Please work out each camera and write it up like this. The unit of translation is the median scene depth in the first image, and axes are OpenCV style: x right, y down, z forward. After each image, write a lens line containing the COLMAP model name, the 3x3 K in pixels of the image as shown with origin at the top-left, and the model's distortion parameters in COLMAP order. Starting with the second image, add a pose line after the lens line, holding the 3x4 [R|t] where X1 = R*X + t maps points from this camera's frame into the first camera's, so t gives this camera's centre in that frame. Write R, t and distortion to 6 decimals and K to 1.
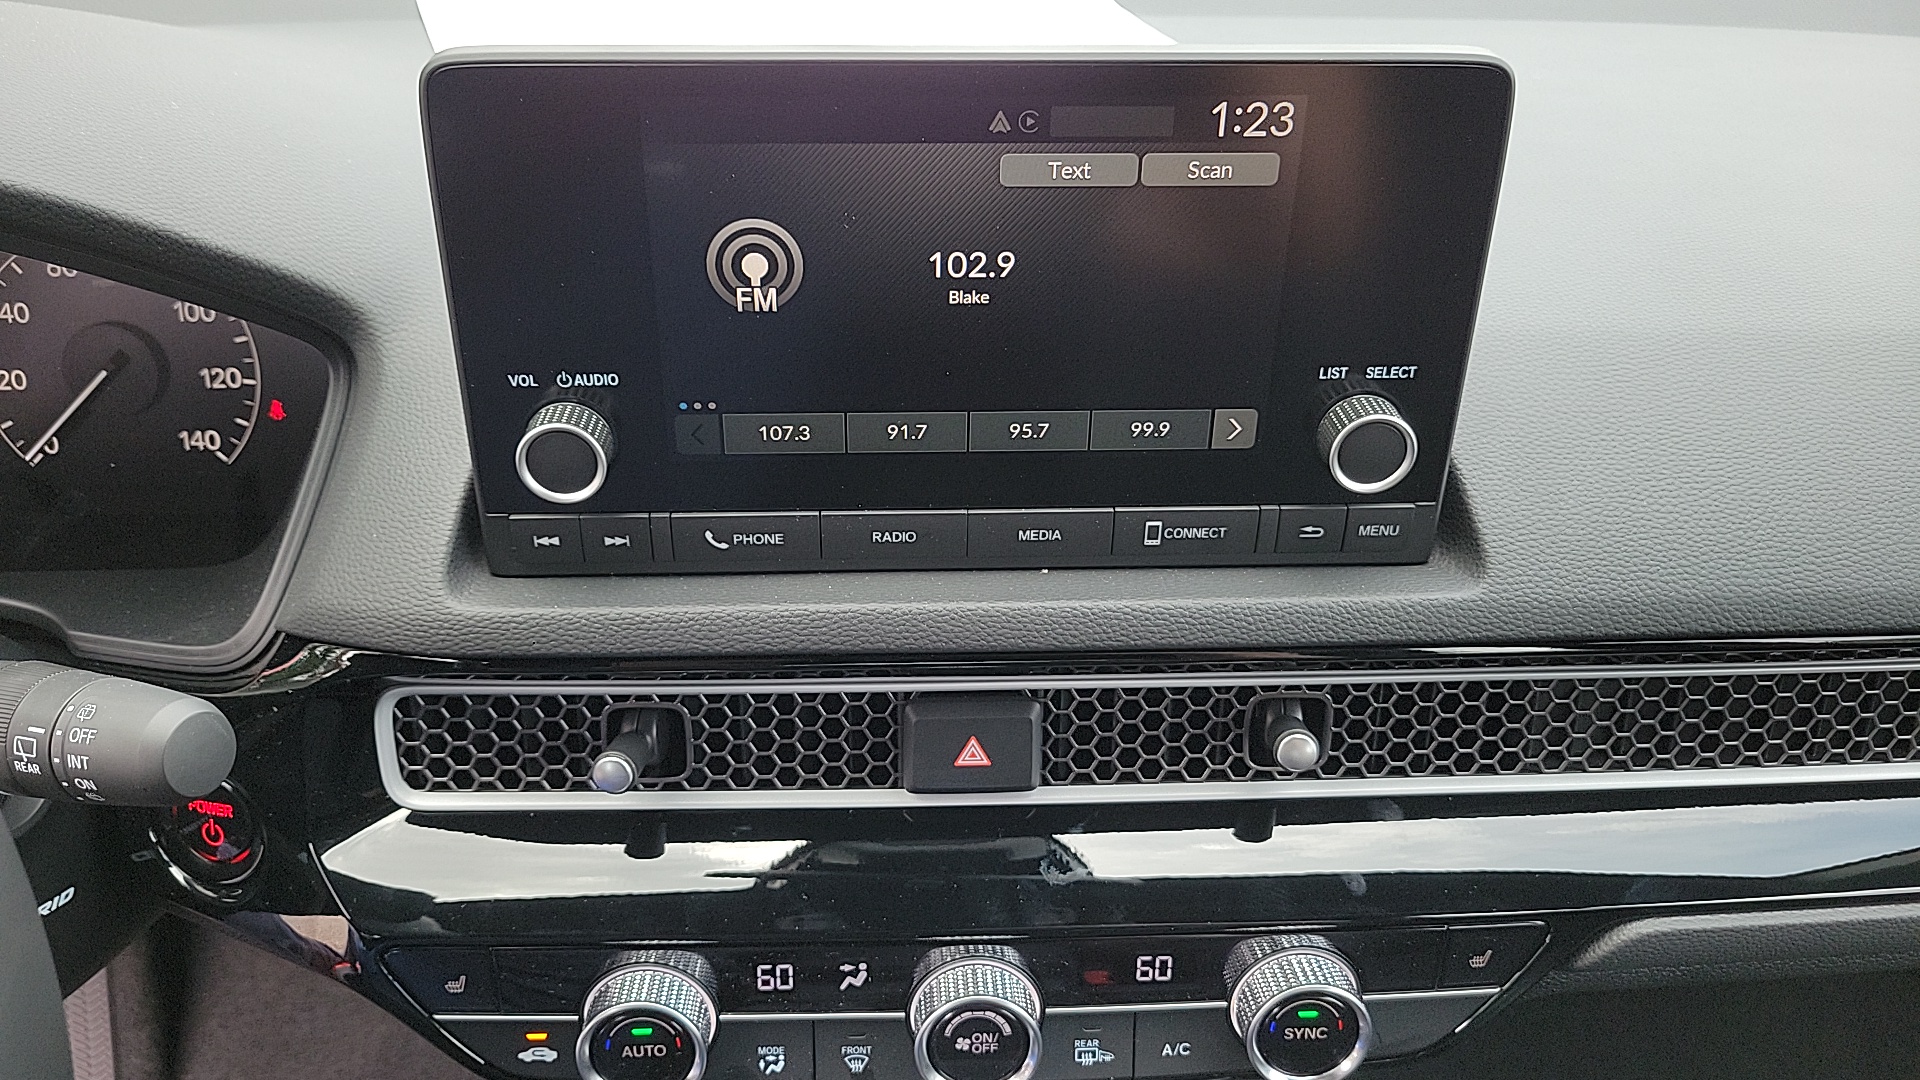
lens RADIAL K [[1487.2, 0, 944.5], [0, 1487.2, 523.7], [0, 0, 1]] dist [0.019976, -0.007255]
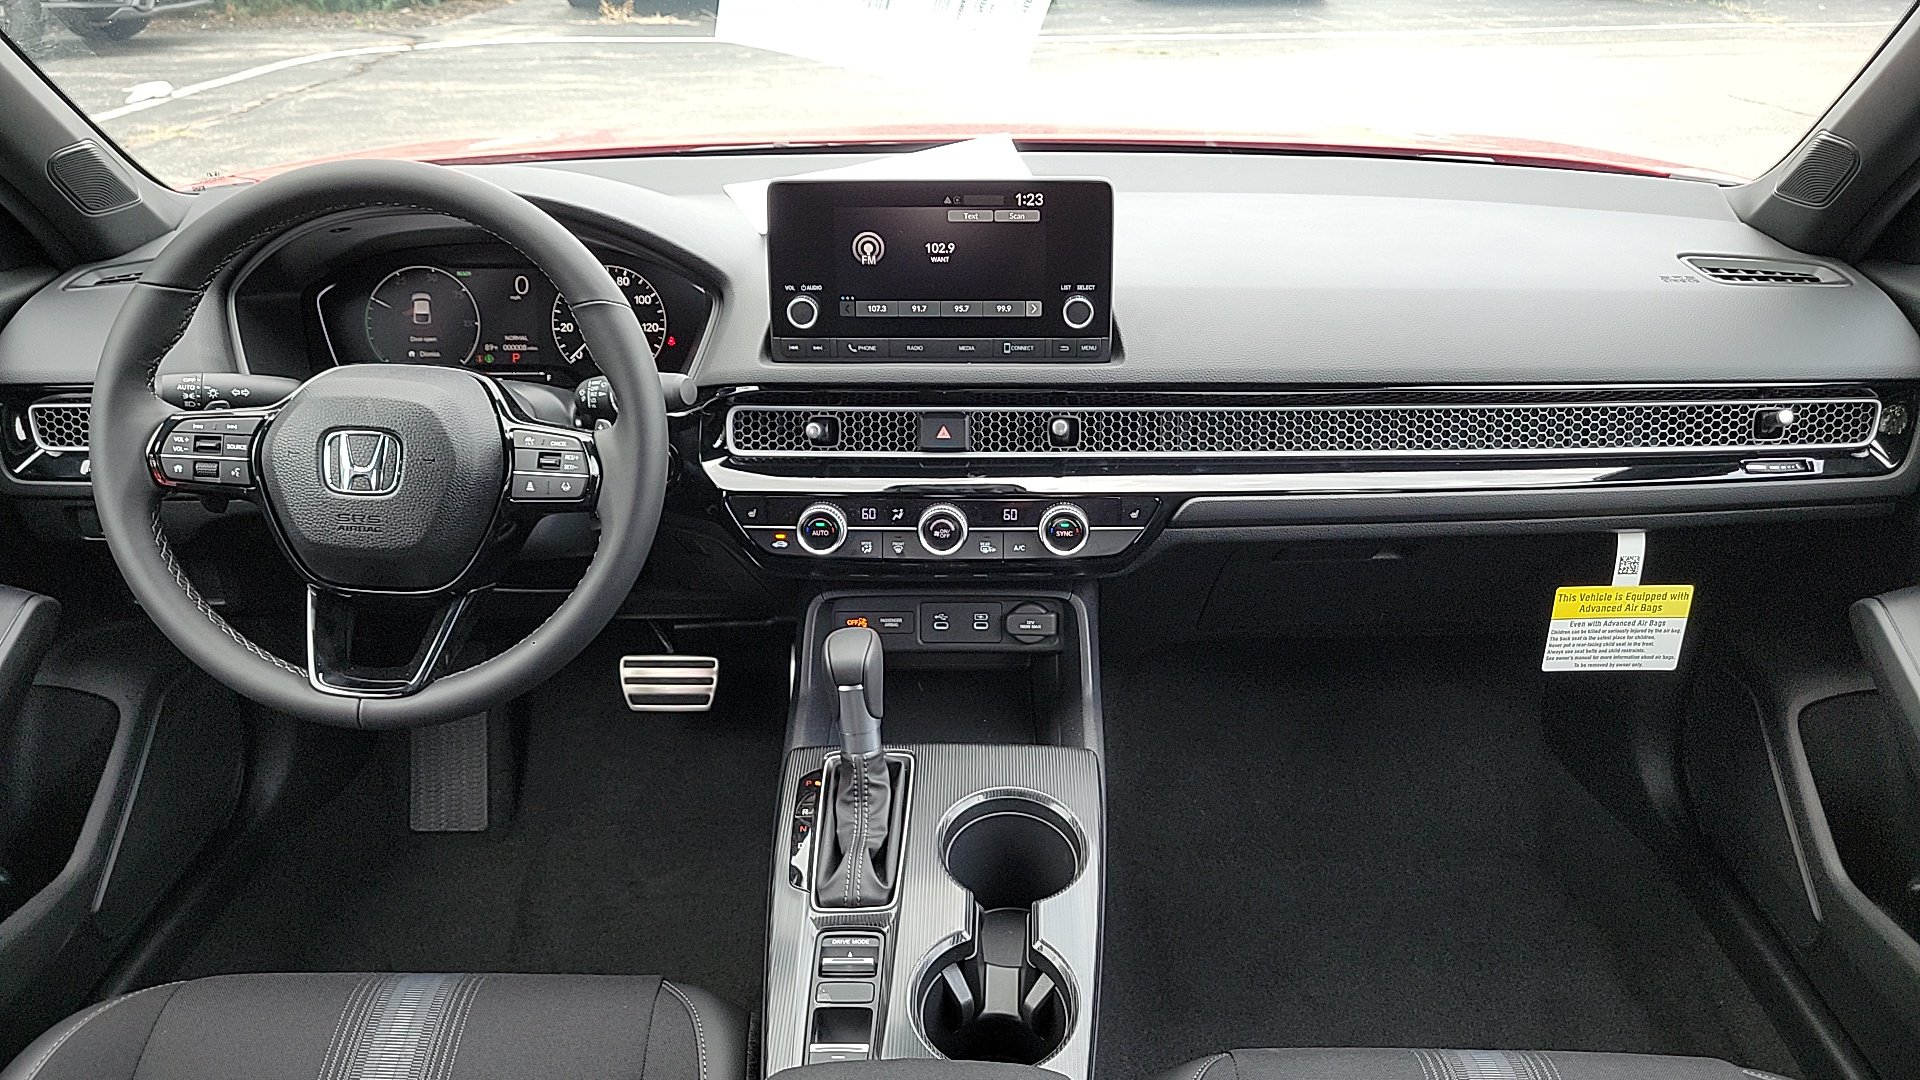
lens RADIAL K [[1487.2, 0, 979.1], [0, 1487.2, 525.6], [0, 0, 1]] dist [0.019976, -0.007255]
pose [[0.998275, 0.008865, -0.058037, 0.244038], [-0.018136, 0.986751, -0.161224, 0.761763], [0.055839, 0.161998, 0.985210, -1.650461]]
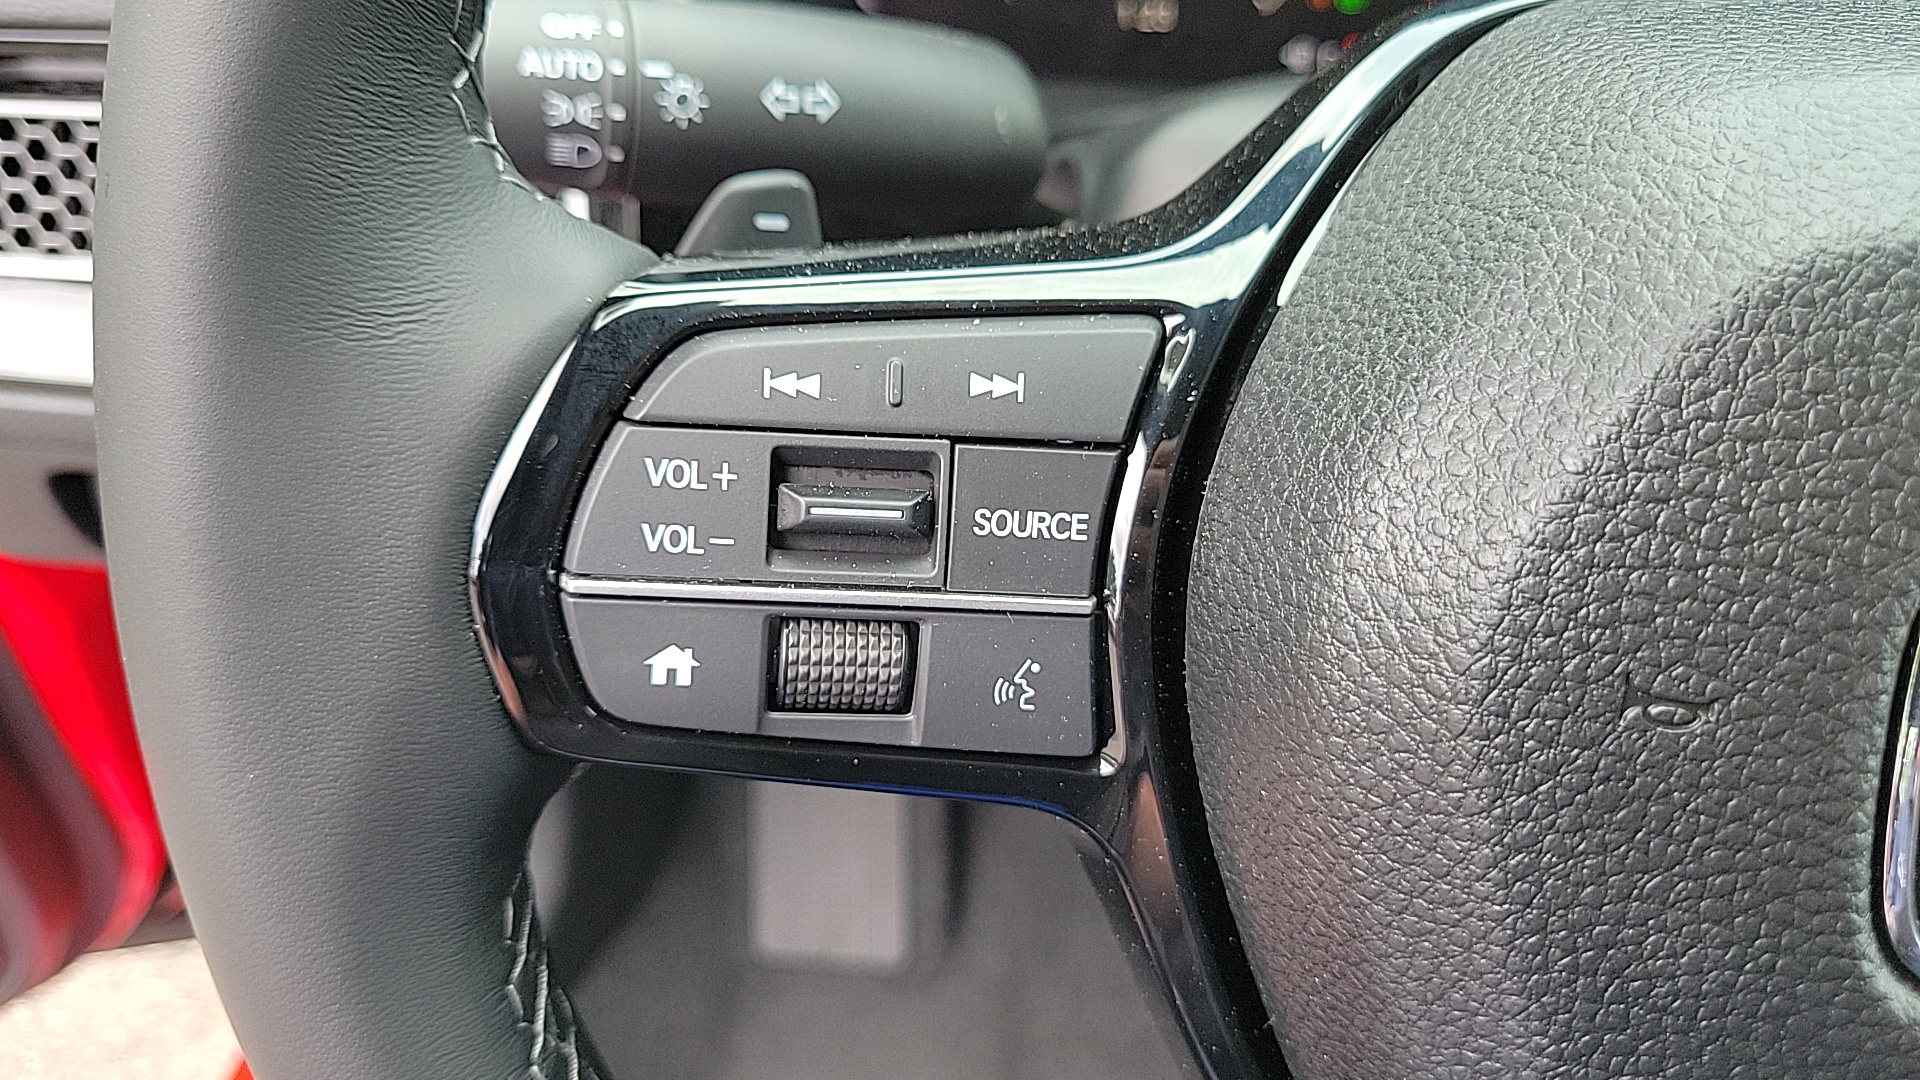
lens RADIAL K [[1679.4, 0, 975.3], [0, 1679.4, 548.3], [0, 0, 1]] dist [-0.036766, -0.008099]
pose [[0.990260, 0.087060, -0.108653, -1.054228], [-0.082454, 0.995524, 0.046196, 0.261193], [0.112188, -0.036787, 0.993006, 0.222075]]
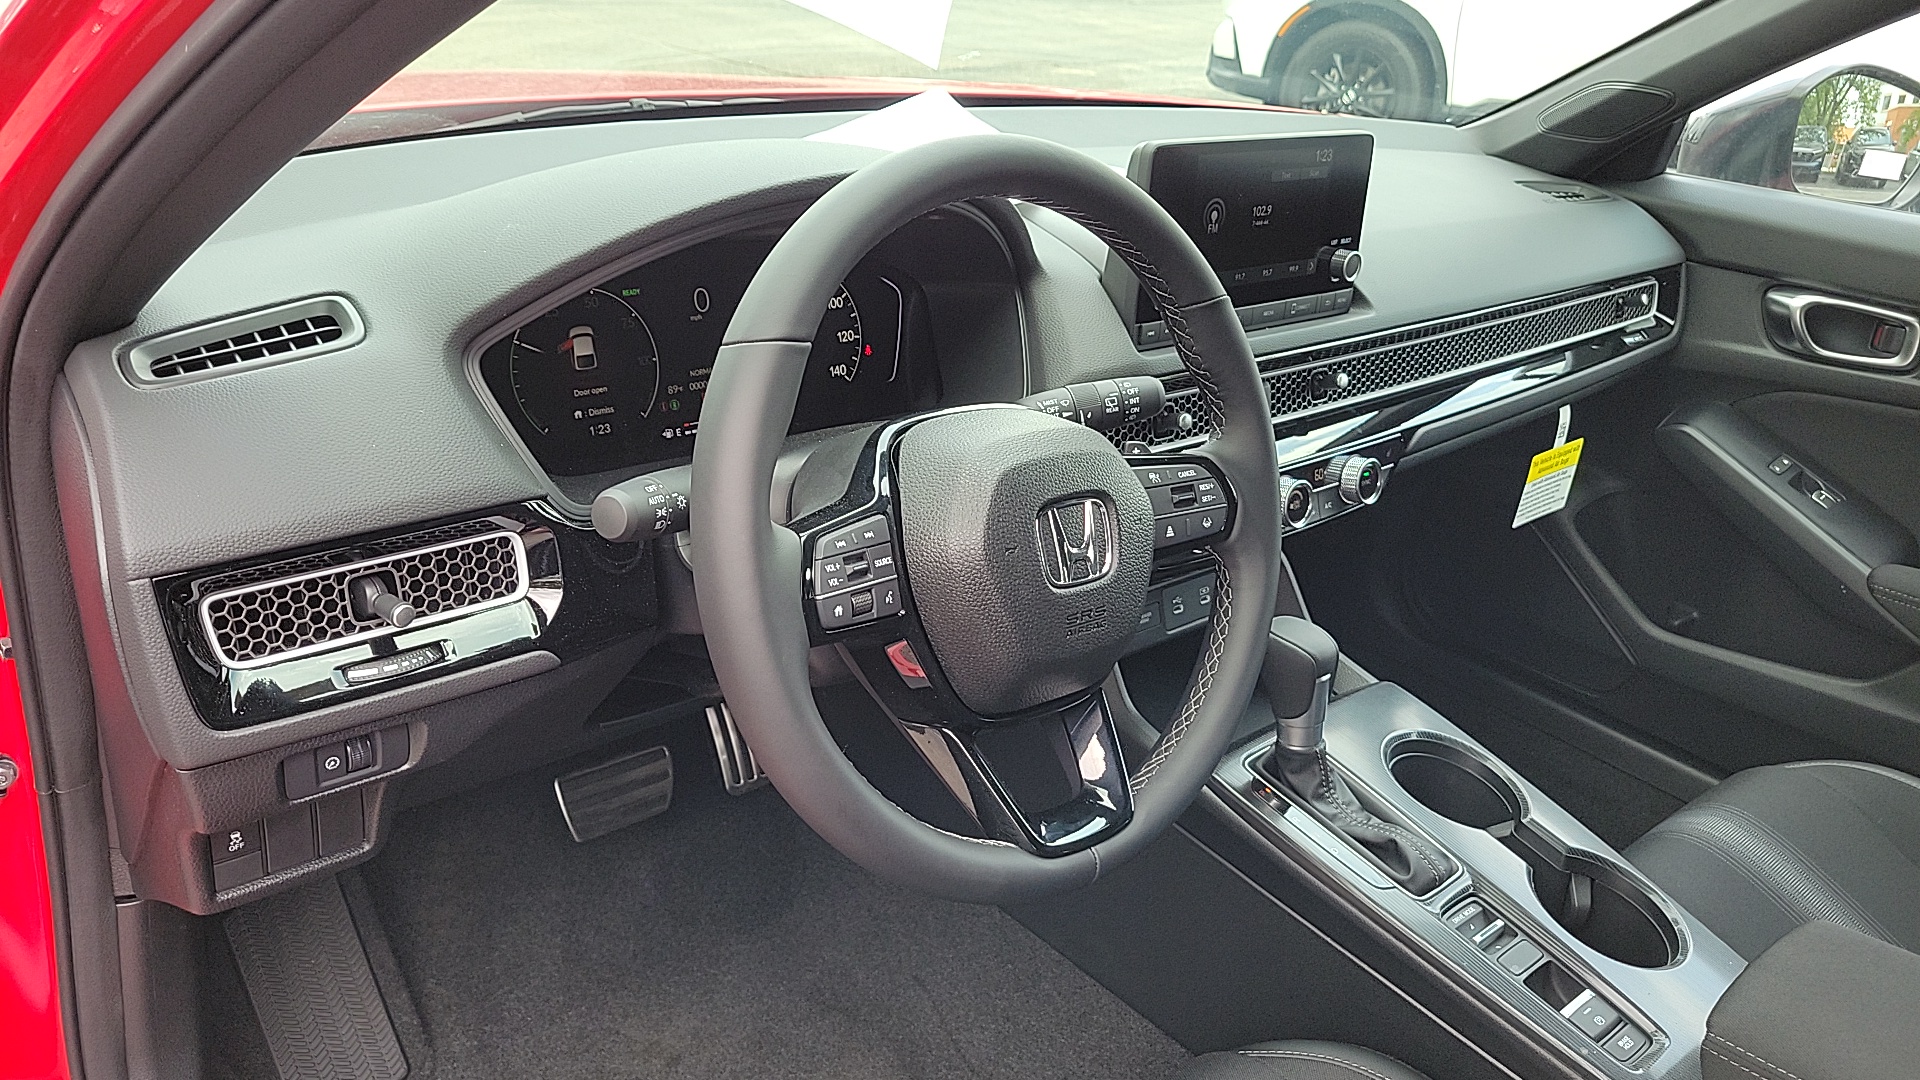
lens RADIAL K [[1487.2, 0, 960.9], [0, 1487.2, 525.4], [0, 0, 1]] dist [0.019976, -0.007255]
pose [[0.769408, -0.192900, 0.608934, -2.022984], [0.267180, 0.963099, -0.032497, 0.307553], [-0.580195, 0.187698, 0.792555, -0.730284]]
